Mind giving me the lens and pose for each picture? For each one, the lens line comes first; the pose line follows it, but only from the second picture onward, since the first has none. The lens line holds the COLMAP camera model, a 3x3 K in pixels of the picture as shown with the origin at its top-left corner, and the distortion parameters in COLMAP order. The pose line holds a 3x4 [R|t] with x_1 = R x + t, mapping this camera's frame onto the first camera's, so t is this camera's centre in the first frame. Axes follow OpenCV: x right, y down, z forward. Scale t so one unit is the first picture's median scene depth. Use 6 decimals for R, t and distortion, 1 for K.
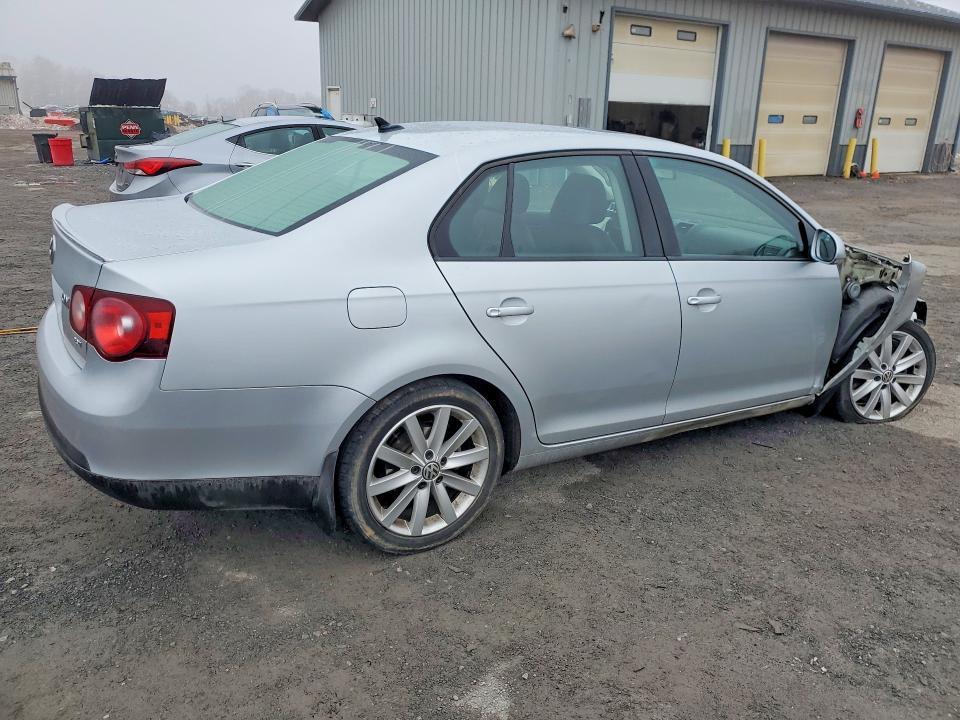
lens RADIAL K [[758.1, 0, 480.0], [0, 758.1, 360.0], [0, 0, 1]] dist [0.033456, 0.001273]
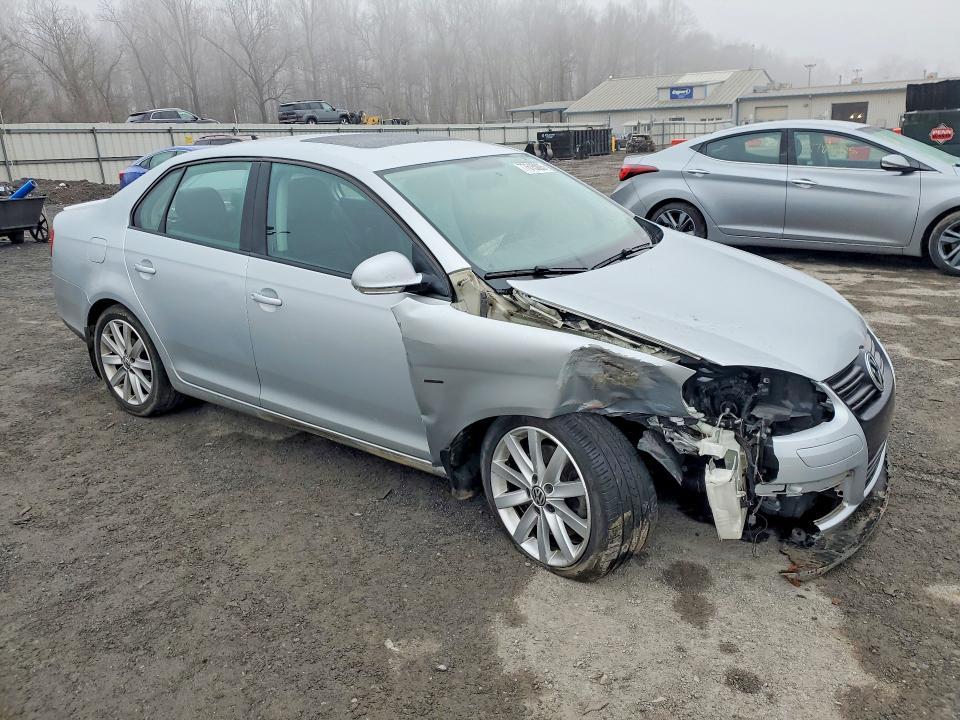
lens RADIAL K [[758.1, 0, 480.0], [0, 758.1, 360.0], [0, 0, 1]] dist [0.033456, 0.001273]
pose [[0.368389, 0.228644, -0.901117, 1.115842], [-0.238136, 0.960154, 0.146271, -0.180630], [0.898655, 0.160704, 0.408159, 0.699249]]
